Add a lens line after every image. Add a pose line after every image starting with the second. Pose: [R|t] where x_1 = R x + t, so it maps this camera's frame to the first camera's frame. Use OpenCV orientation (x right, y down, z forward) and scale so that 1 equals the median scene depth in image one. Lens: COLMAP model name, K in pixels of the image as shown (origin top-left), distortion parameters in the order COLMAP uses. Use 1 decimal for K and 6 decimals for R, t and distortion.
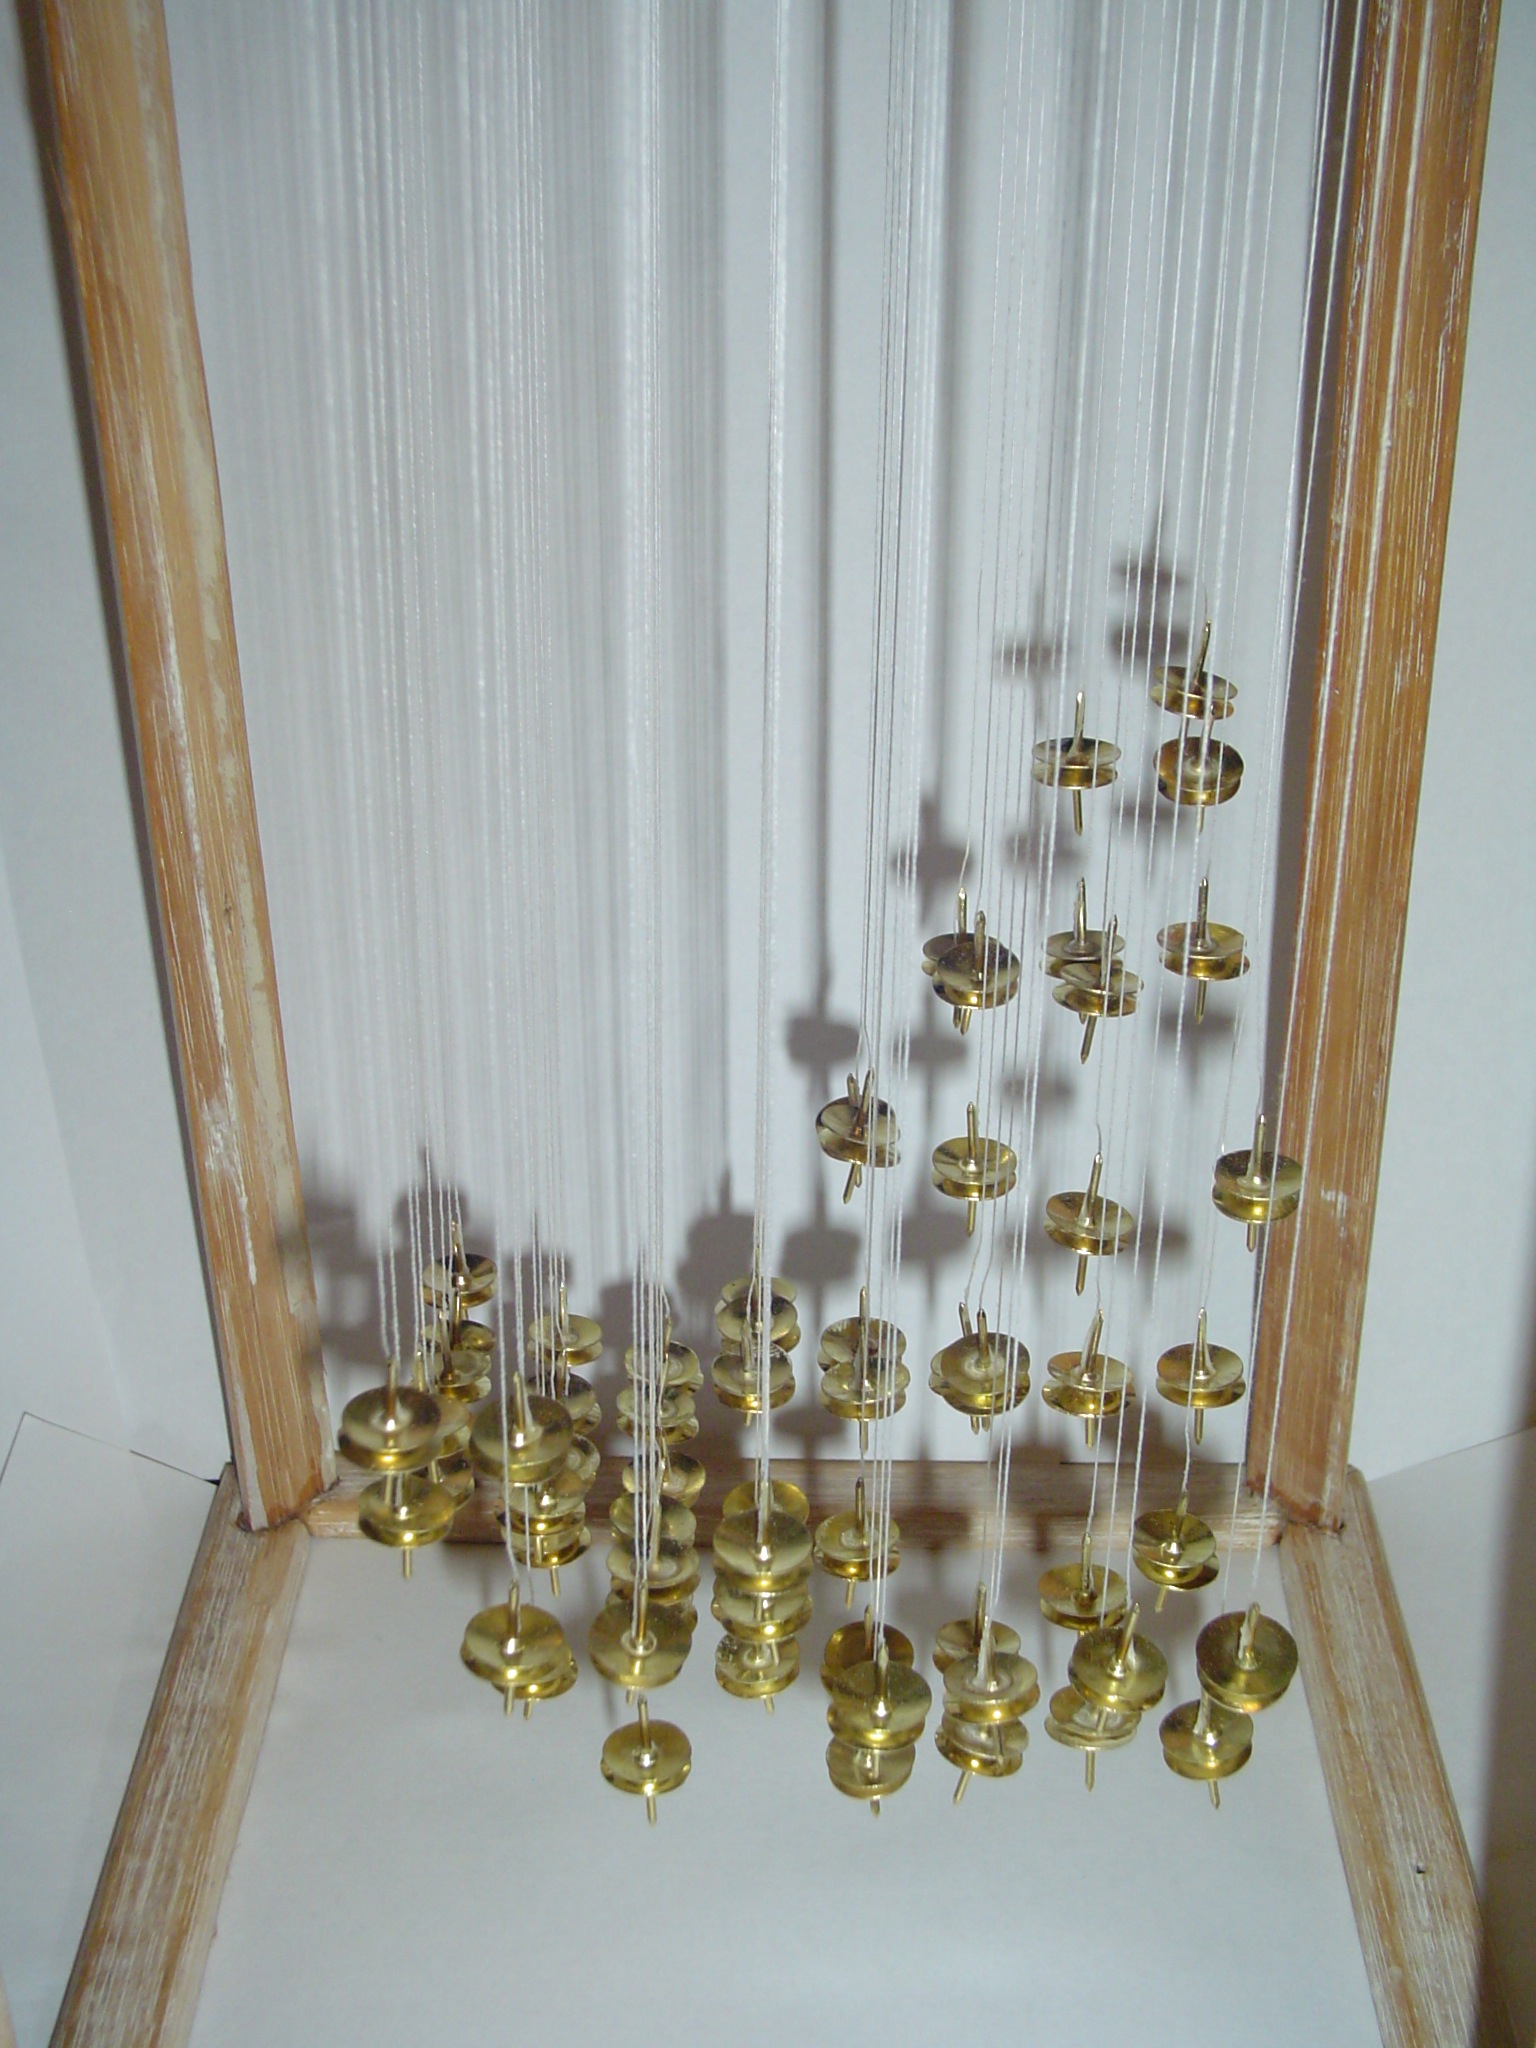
lens RADIAL K [[2831.2, 0, 768.0], [0, 2831.2, 1024.0], [0, 0, 1]] dist [-0.130790, 0.151873]
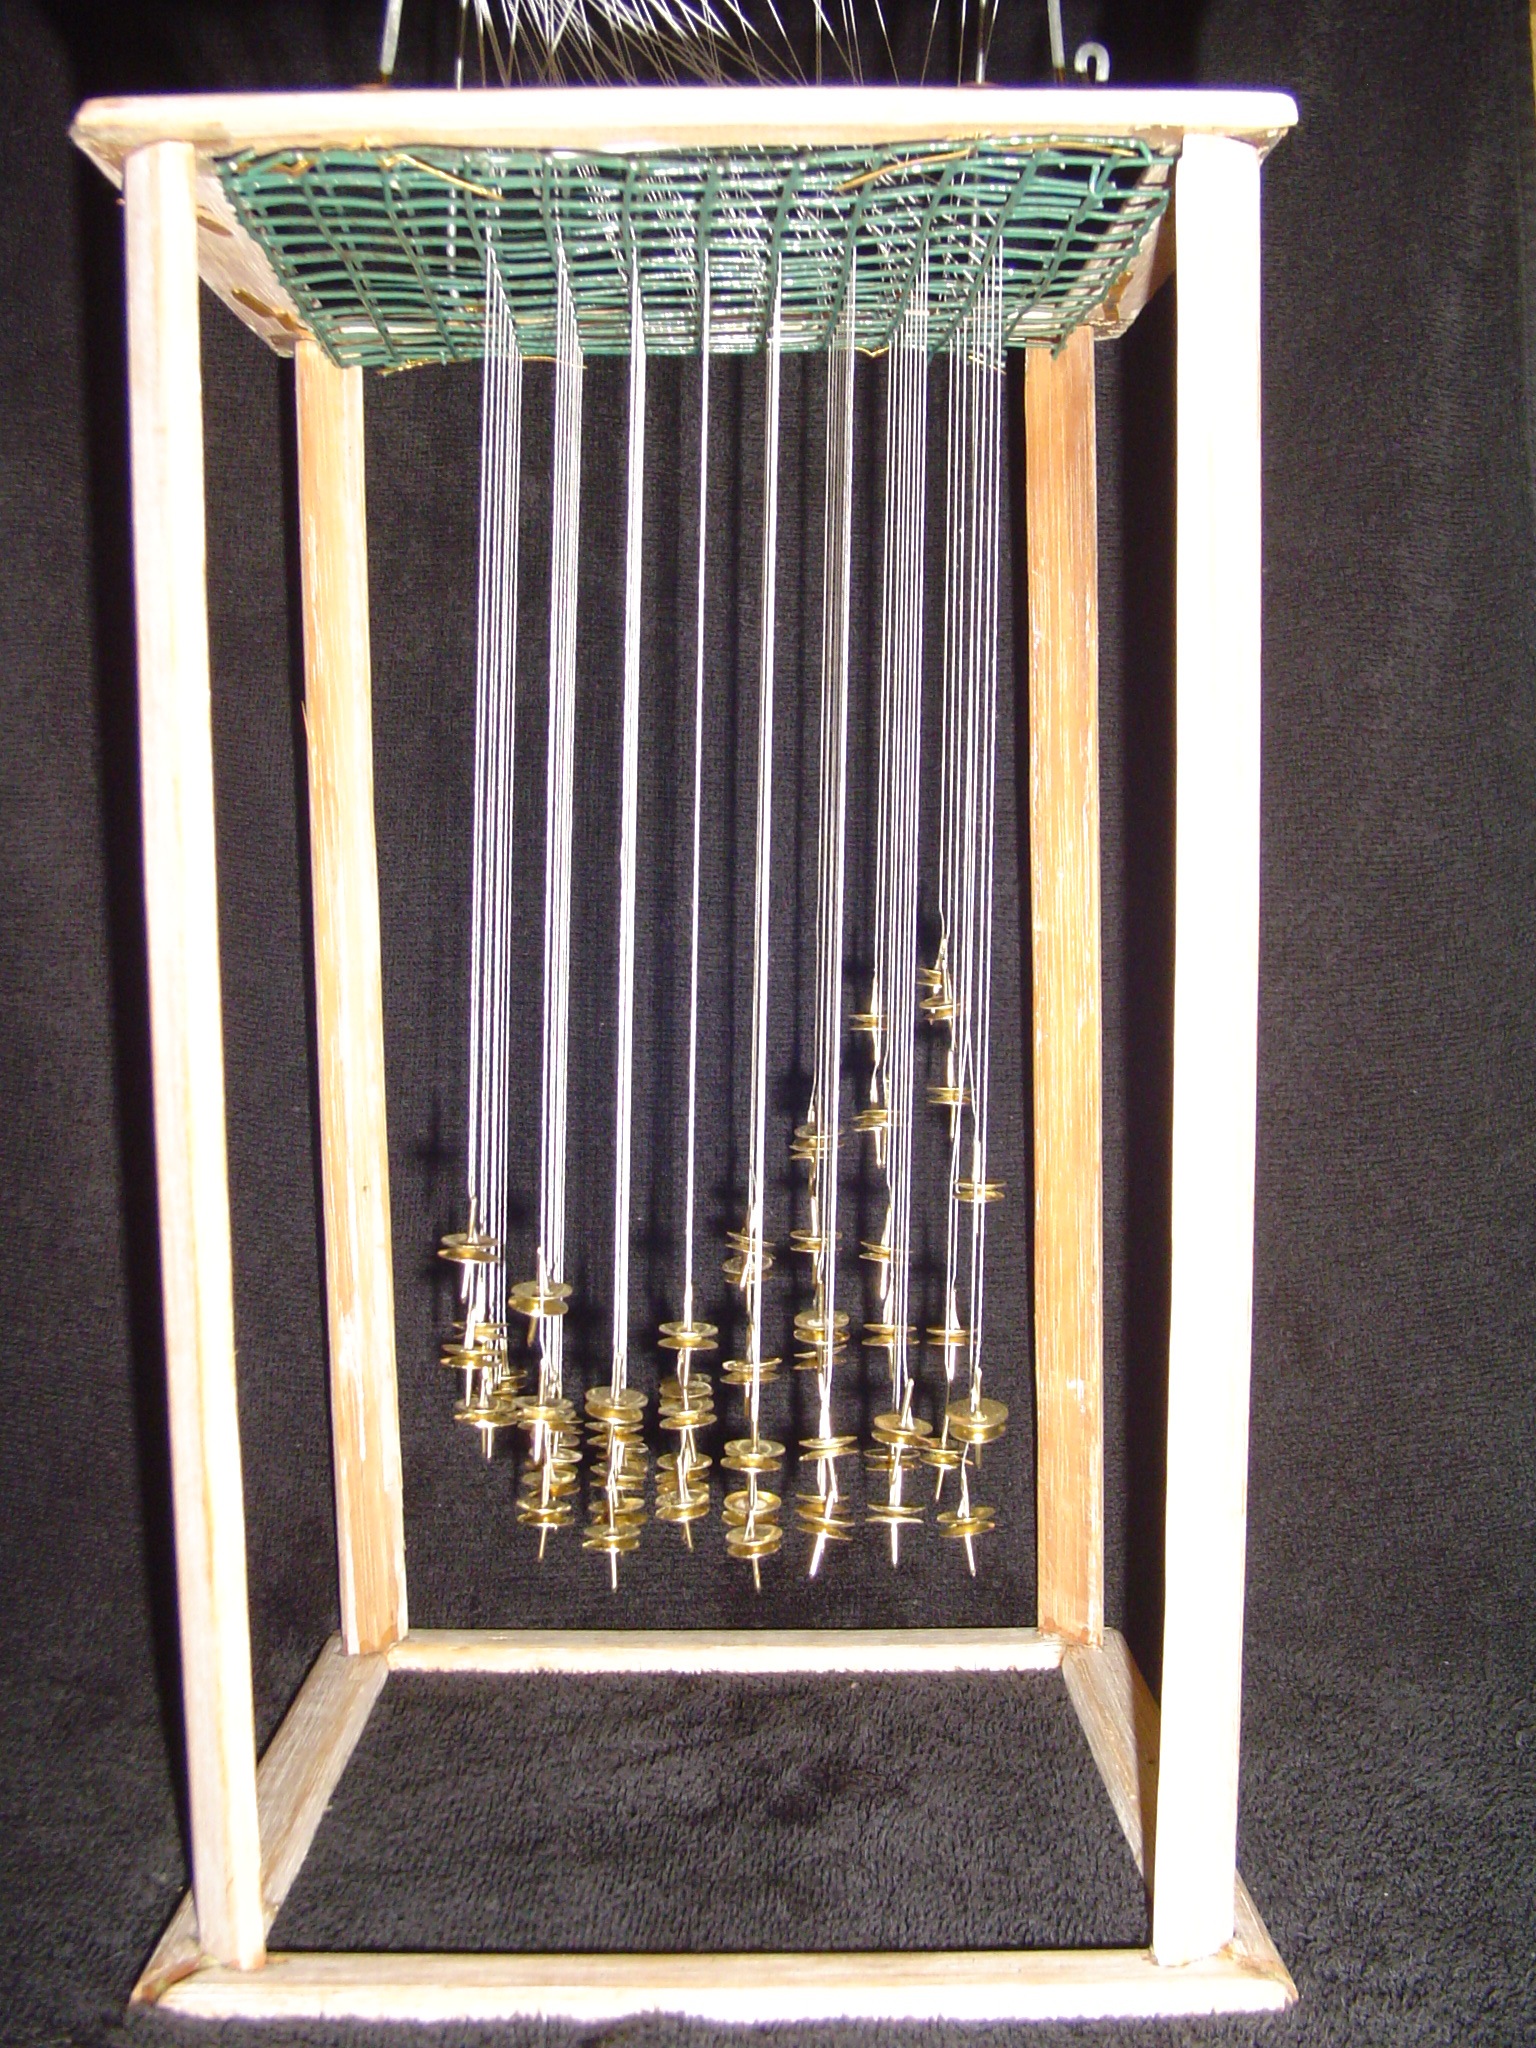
lens RADIAL K [[2530.7, 0, 768.0], [0, 2530.7, 1024.0], [0, 0, 1]] dist [-0.193447, 0.213759]
pose [[0.999735, -0.004650, 0.022541, 0.004645], [0.013756, 0.905934, -0.423195, 0.499416], [-0.018452, 0.423393, 0.905758, -0.344559]]
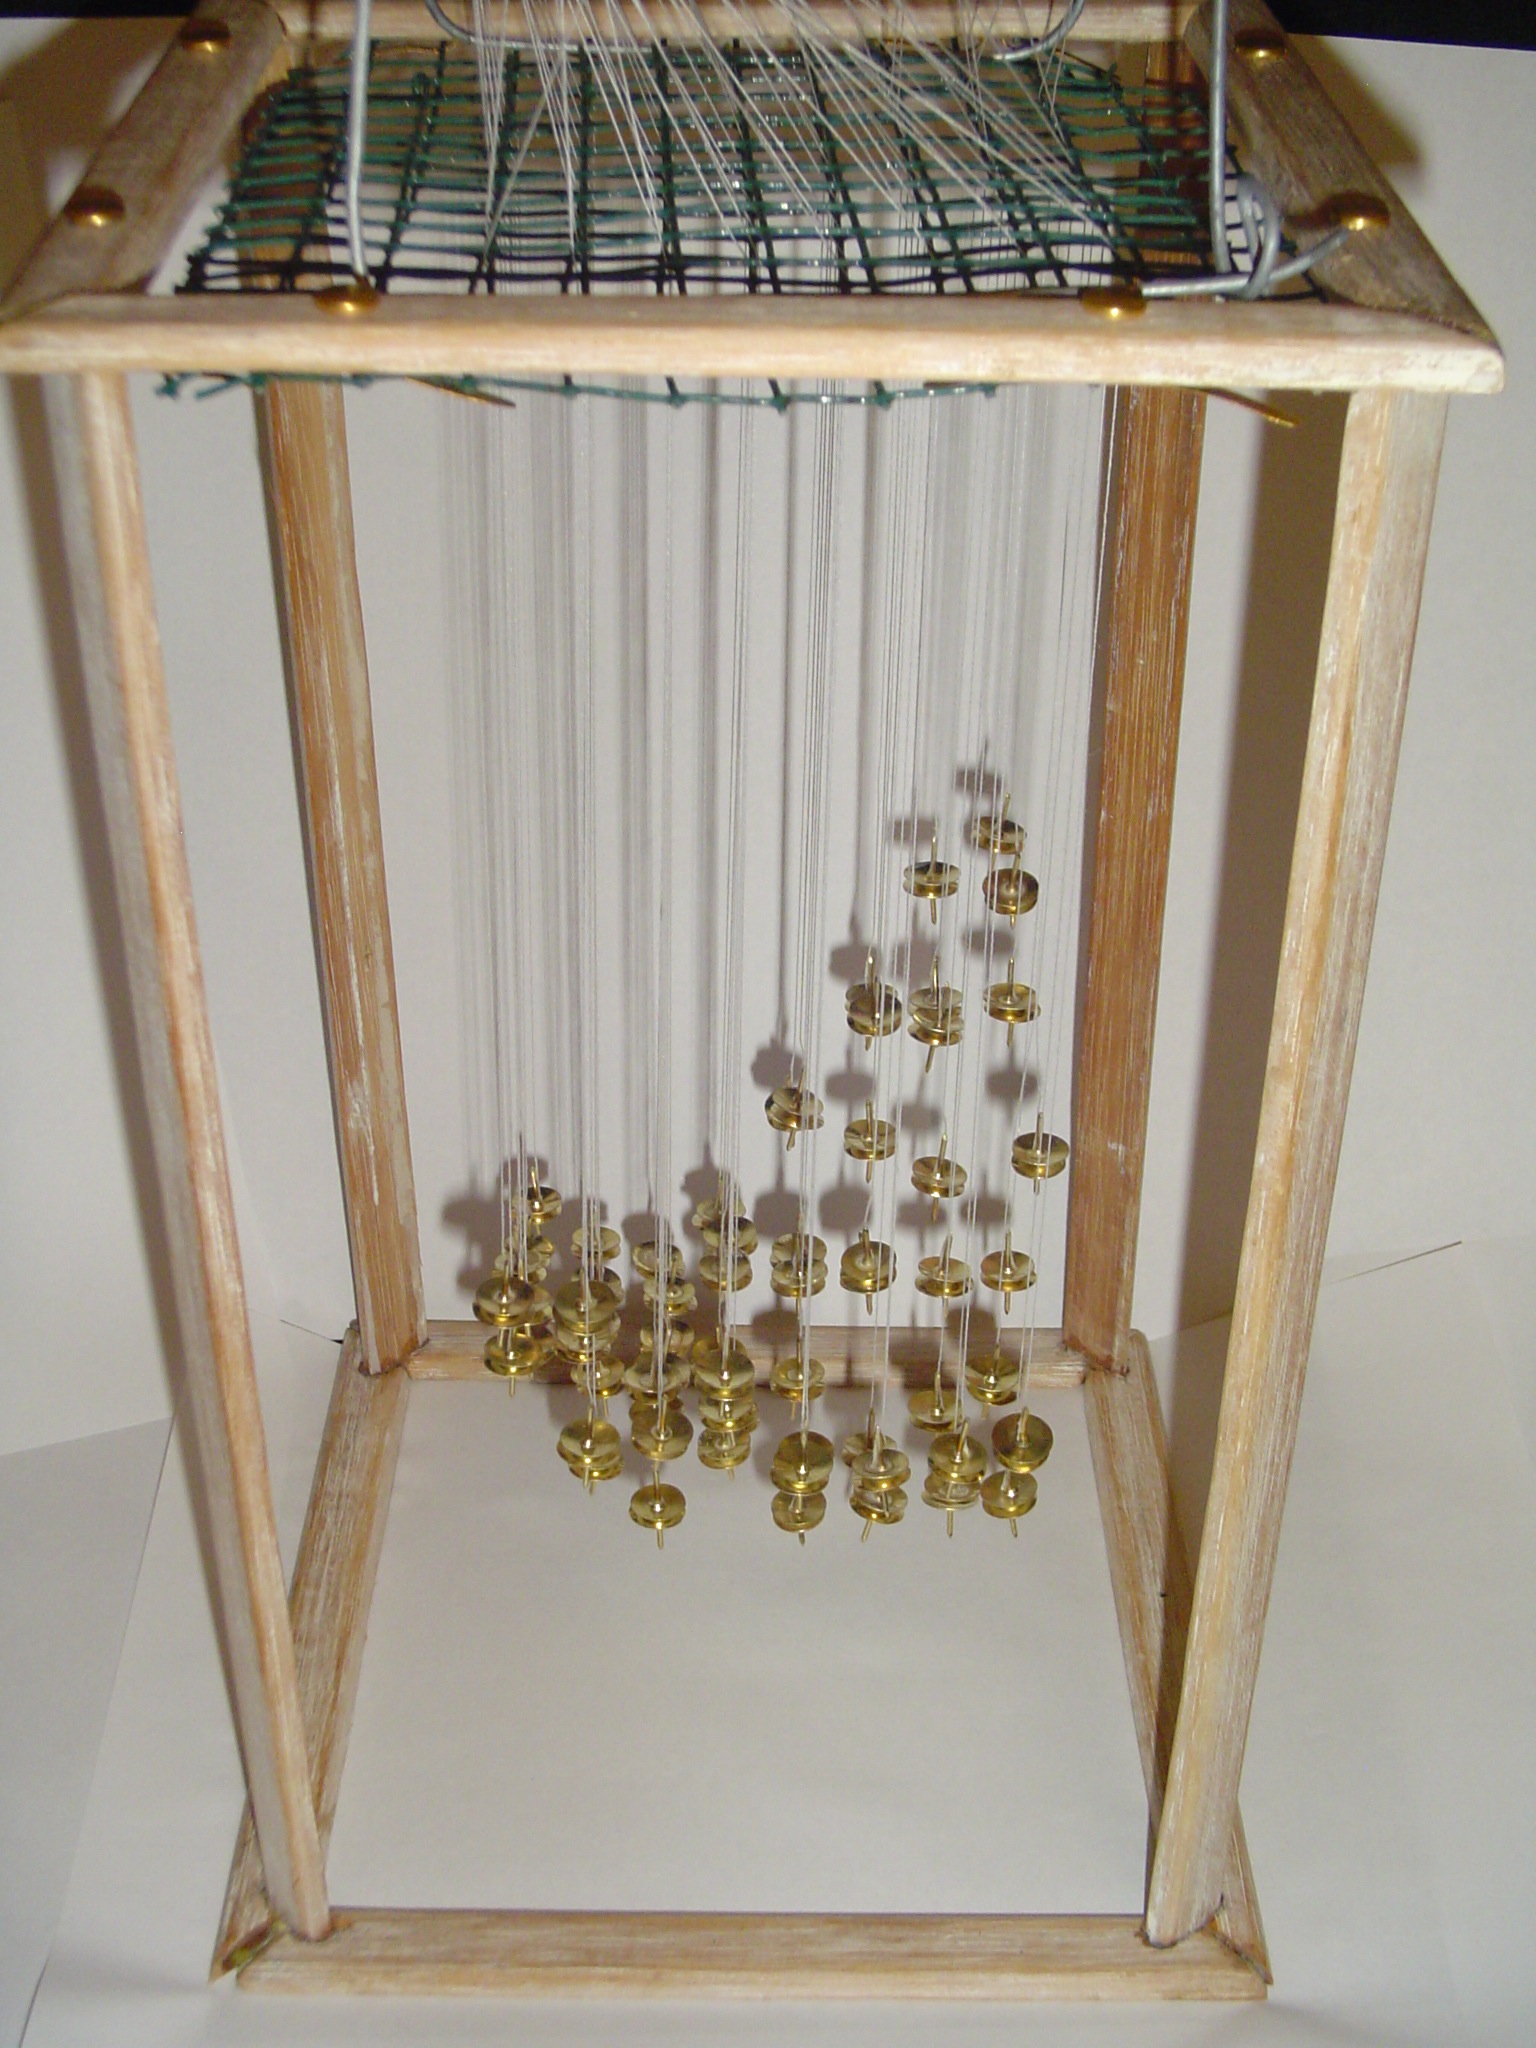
lens RADIAL K [[2831.2, 0, 768.0], [0, 2831.2, 1024.0], [0, 0, 1]] dist [-0.130790, 0.151873]
pose [[0.999740, 0.001701, 0.022728, -0.015516], [-0.002727, 0.998975, 0.045180, -0.074637], [-0.022628, -0.045230, 0.998720, -0.505127]]
